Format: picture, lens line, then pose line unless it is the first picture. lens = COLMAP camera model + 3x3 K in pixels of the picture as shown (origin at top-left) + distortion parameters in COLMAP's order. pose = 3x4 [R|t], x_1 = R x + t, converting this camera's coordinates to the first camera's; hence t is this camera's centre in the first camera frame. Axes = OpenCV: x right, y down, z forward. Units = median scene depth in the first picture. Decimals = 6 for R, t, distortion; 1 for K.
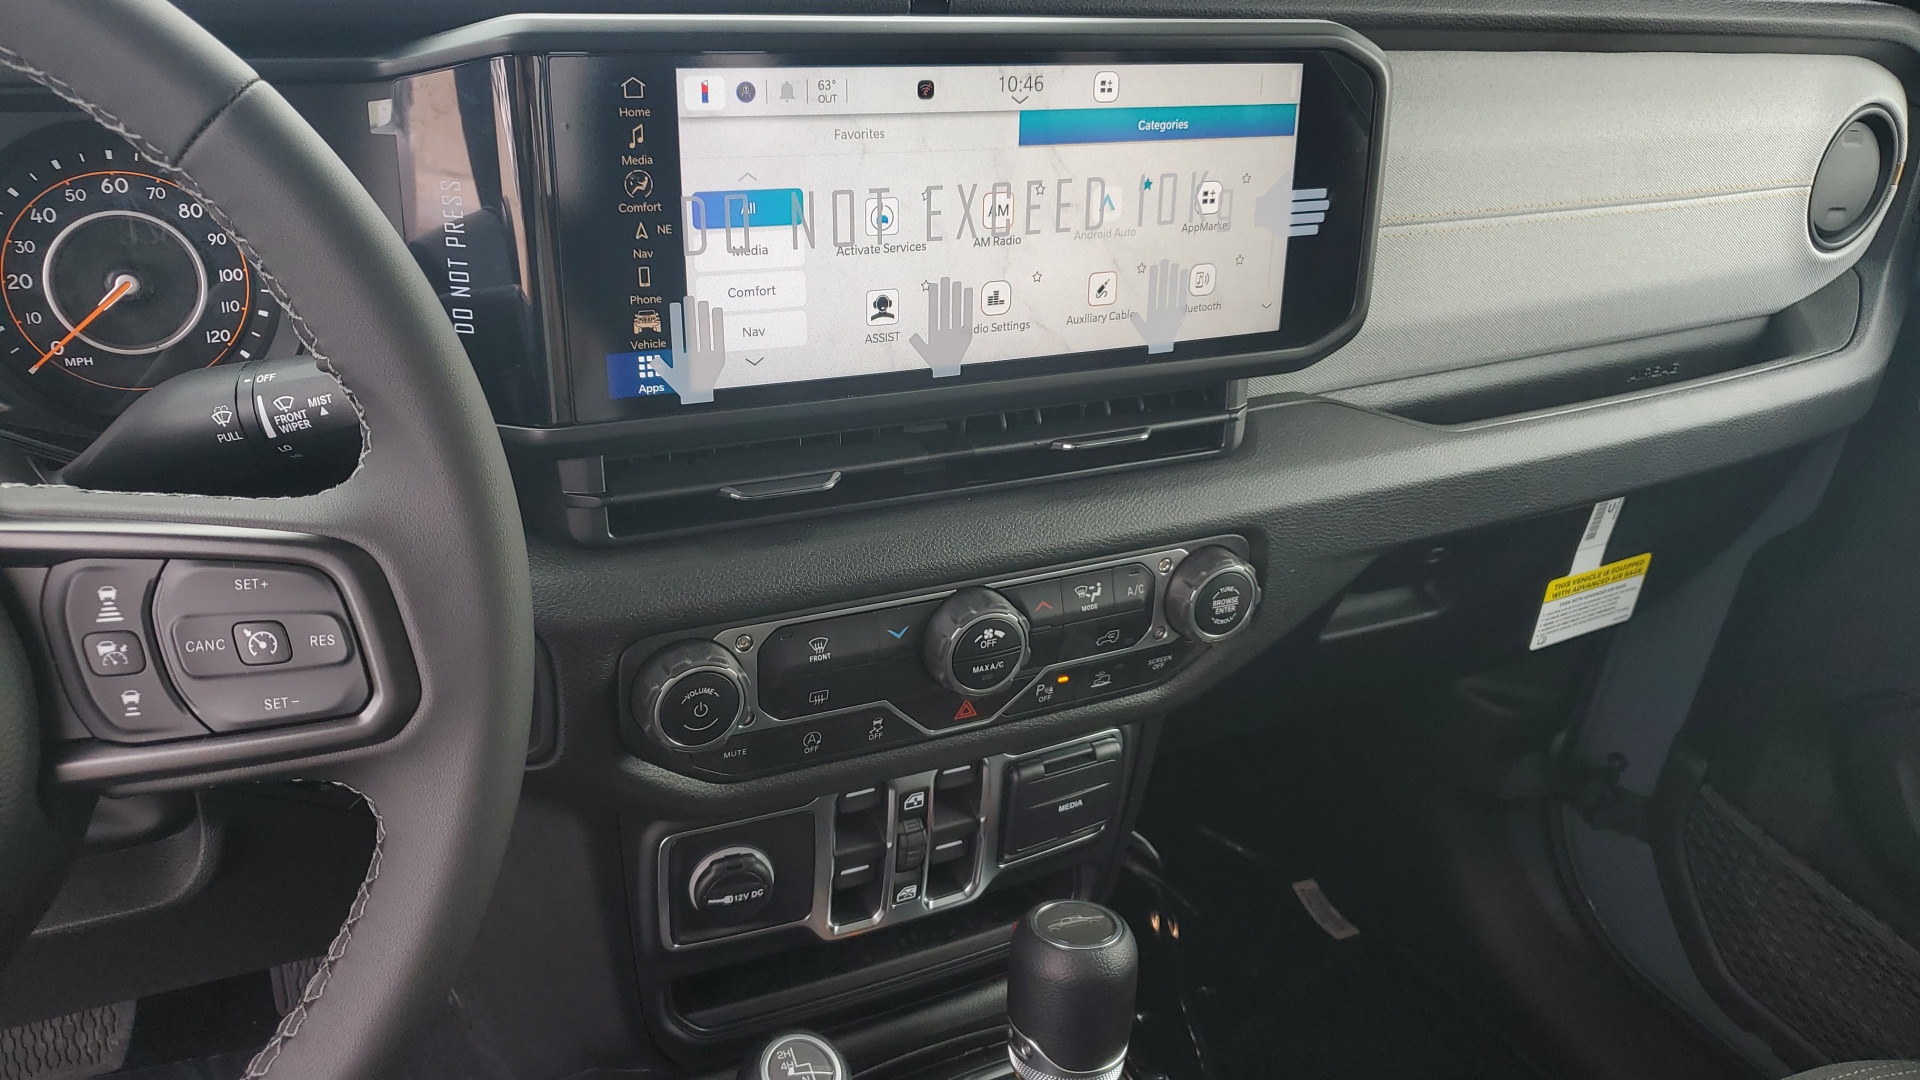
lens RADIAL K [[1509.6, 0, 960.0], [0, 1509.6, 540.0], [0, 0, 1]] dist [0.026013, -0.008253]
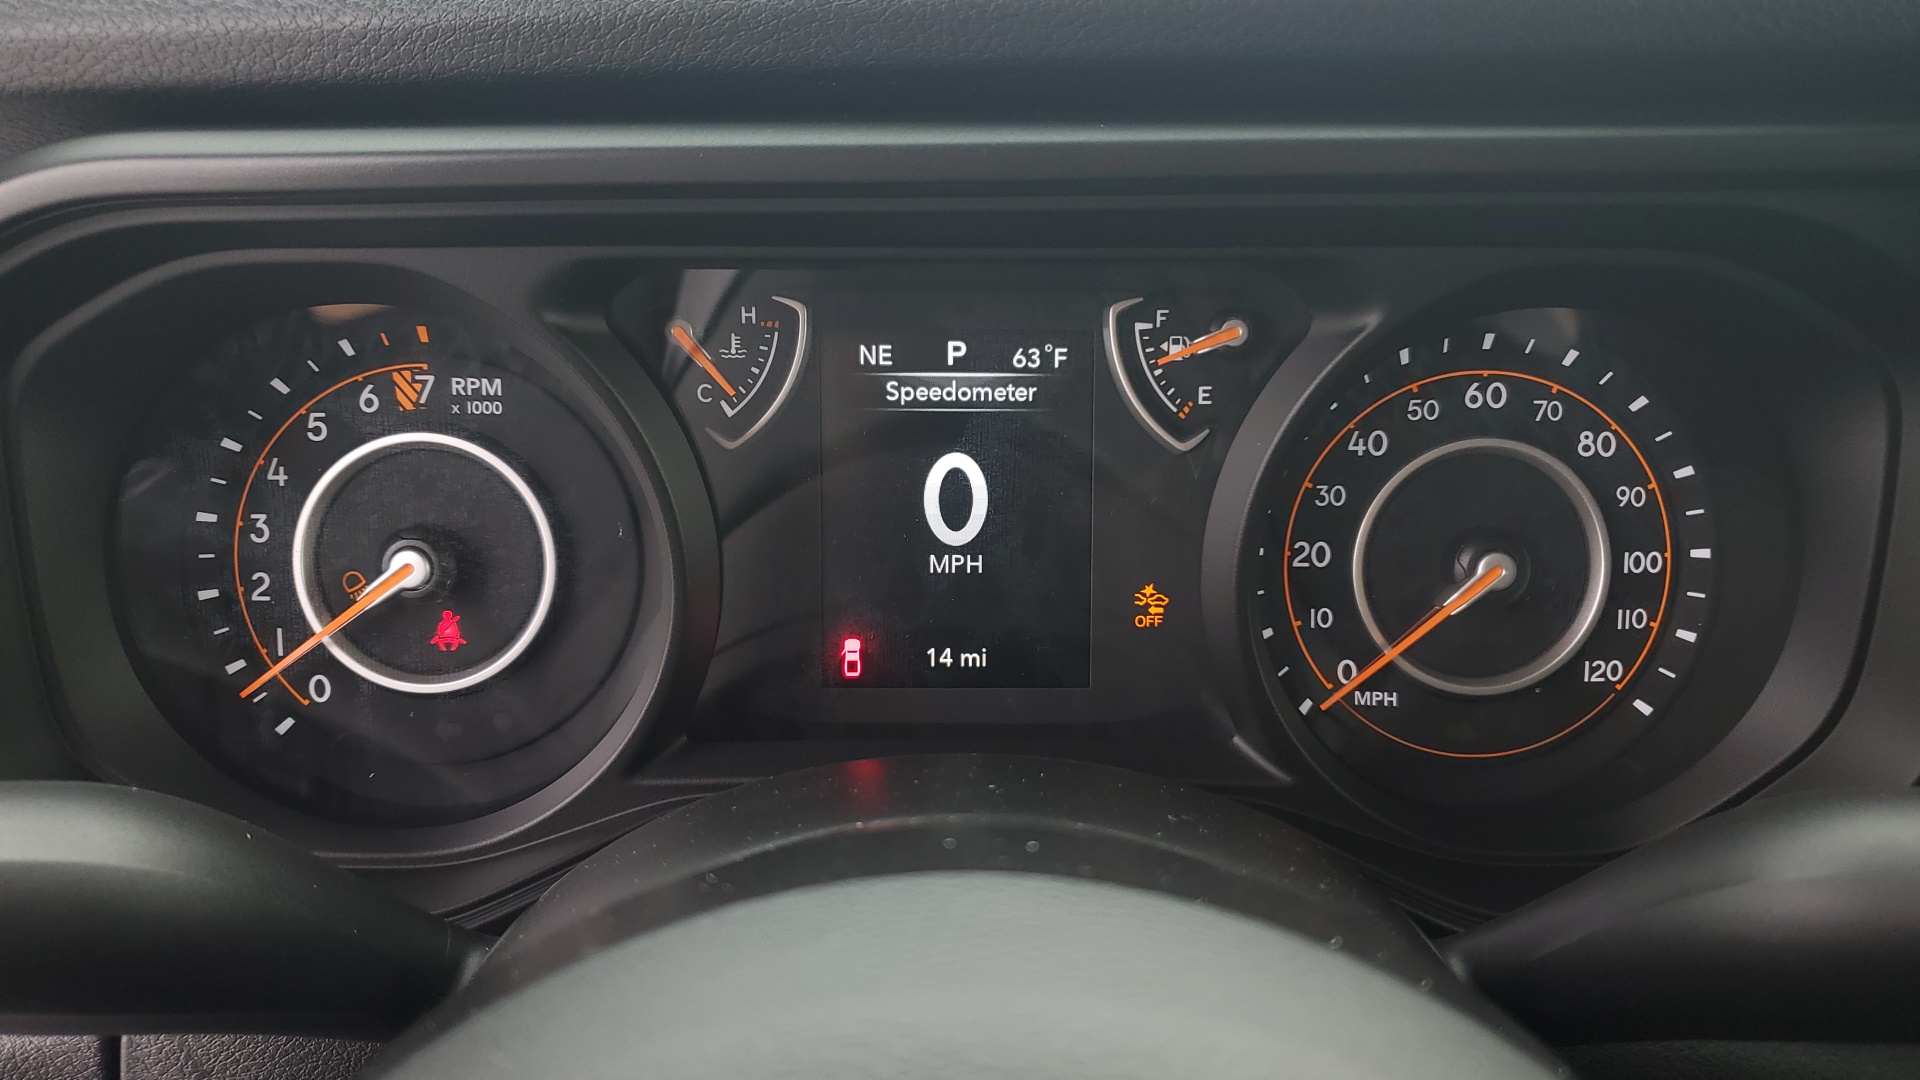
lens RADIAL K [[1467.9, 0, 960.0], [0, 1467.9, 540.0], [0, 0, 1]] dist [0.039502, -0.006114]
pose [[0.909428, 0.074177, -0.409192, -0.483125], [-0.132494, 0.984370, -0.116024, -0.088304], [0.394190, 0.159730, 0.905042, 0.423614]]
